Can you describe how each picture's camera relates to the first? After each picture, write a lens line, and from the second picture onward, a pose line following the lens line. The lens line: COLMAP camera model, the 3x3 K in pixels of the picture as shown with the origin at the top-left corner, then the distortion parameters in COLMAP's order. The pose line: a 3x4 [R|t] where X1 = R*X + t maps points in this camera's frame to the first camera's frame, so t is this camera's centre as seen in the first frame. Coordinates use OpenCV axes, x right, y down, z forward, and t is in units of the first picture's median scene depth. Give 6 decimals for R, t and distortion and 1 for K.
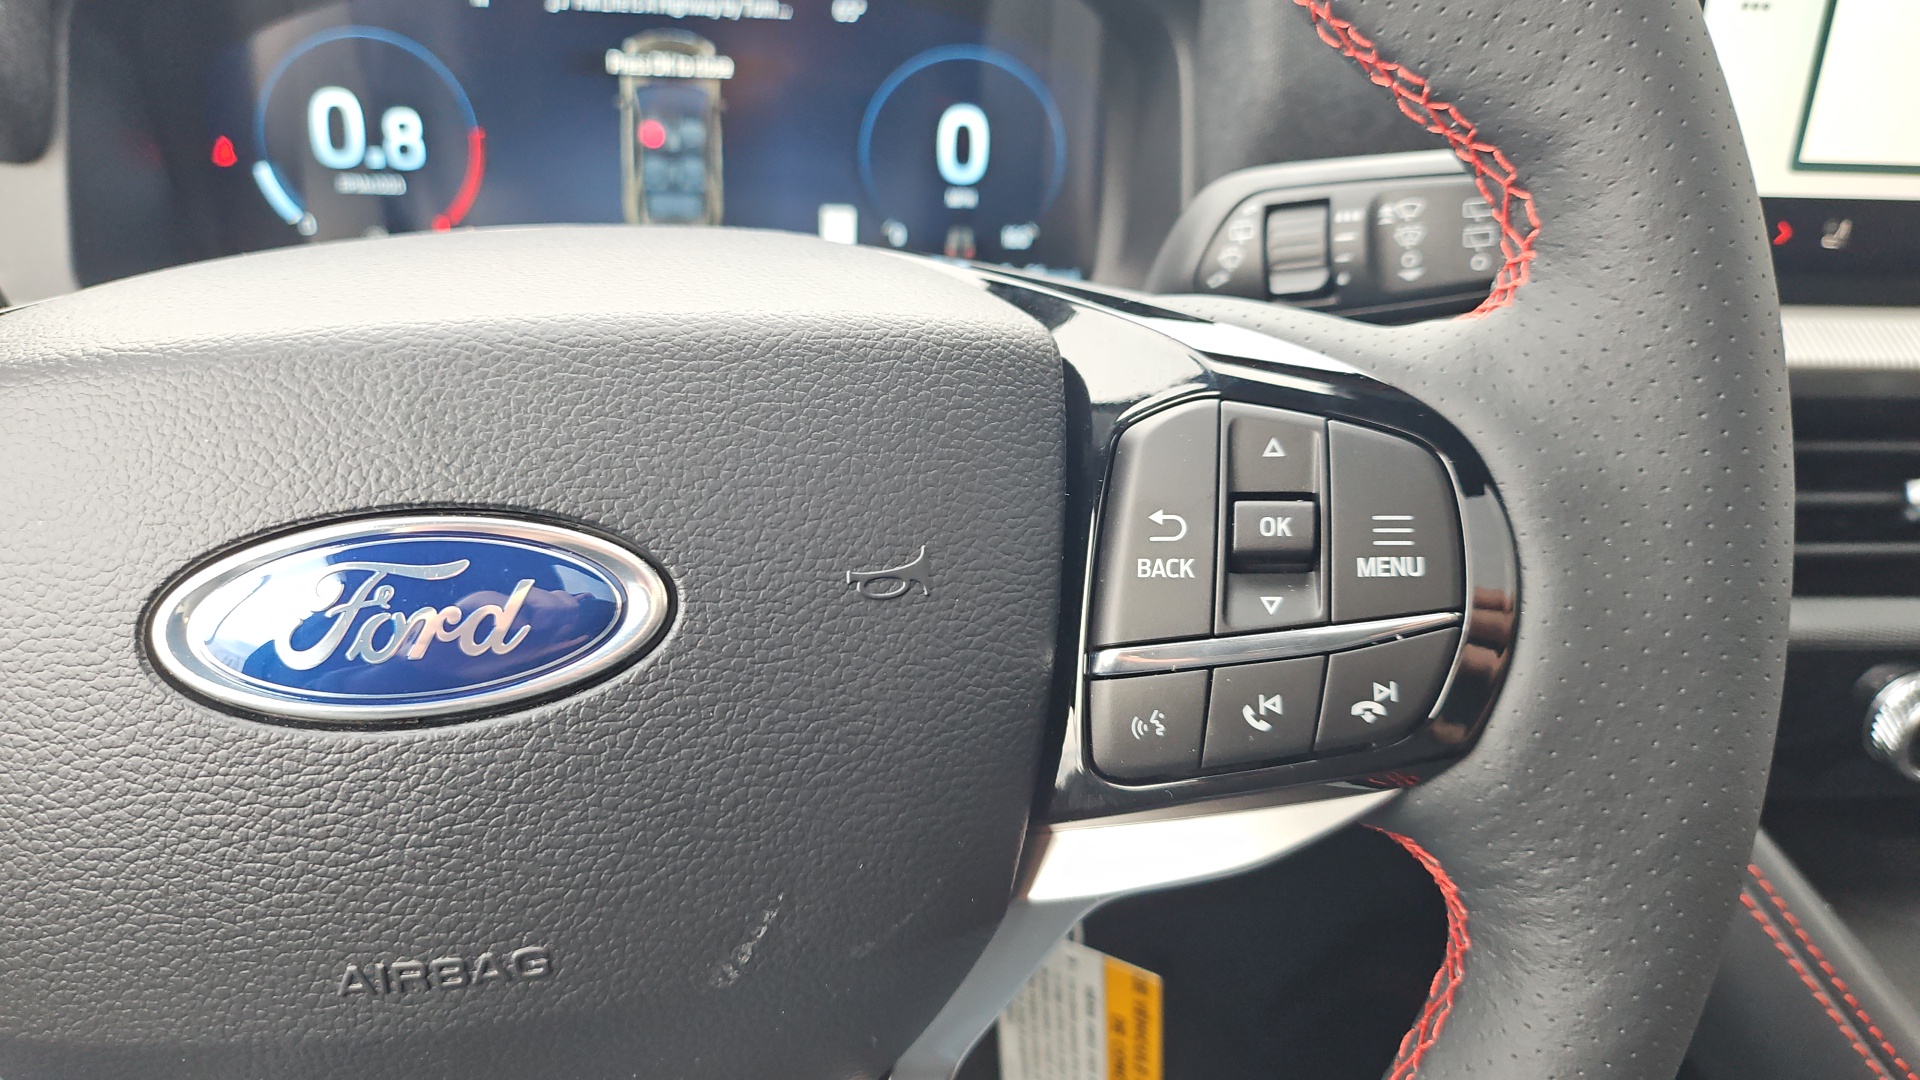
lens RADIAL K [[1516.8, 0, 932.9], [0, 1516.8, 534.6], [0, 0, 1]] dist [0.010087, -0.073072]
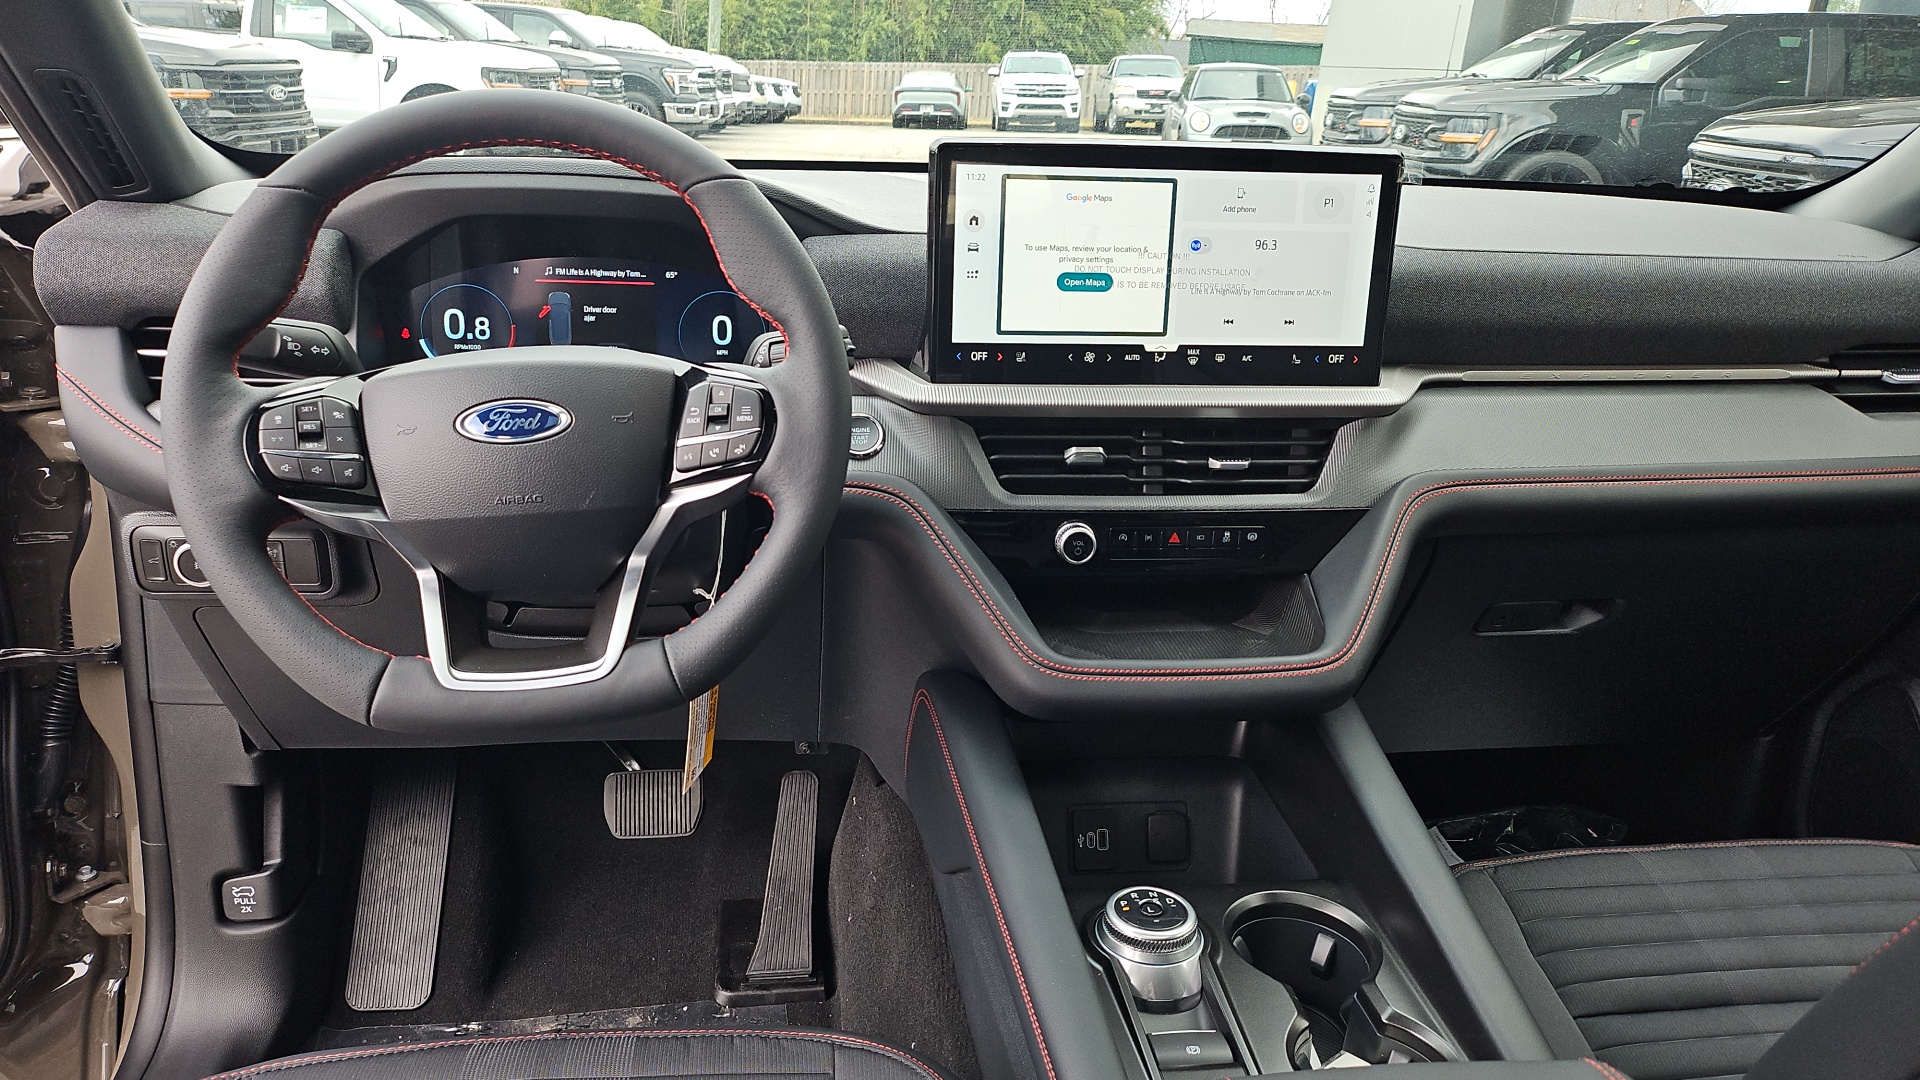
lens RADIAL K [[1516.8, 0, 932.9], [0, 1516.8, 534.6], [0, 0, 1]] dist [0.010087, -0.073072]
pose [[0.999940, -0.004307, 0.010107, 0.530855], [0.005613, 0.991115, -0.132888, 0.614762], [-0.009445, 0.132937, 0.991079, -2.133292]]
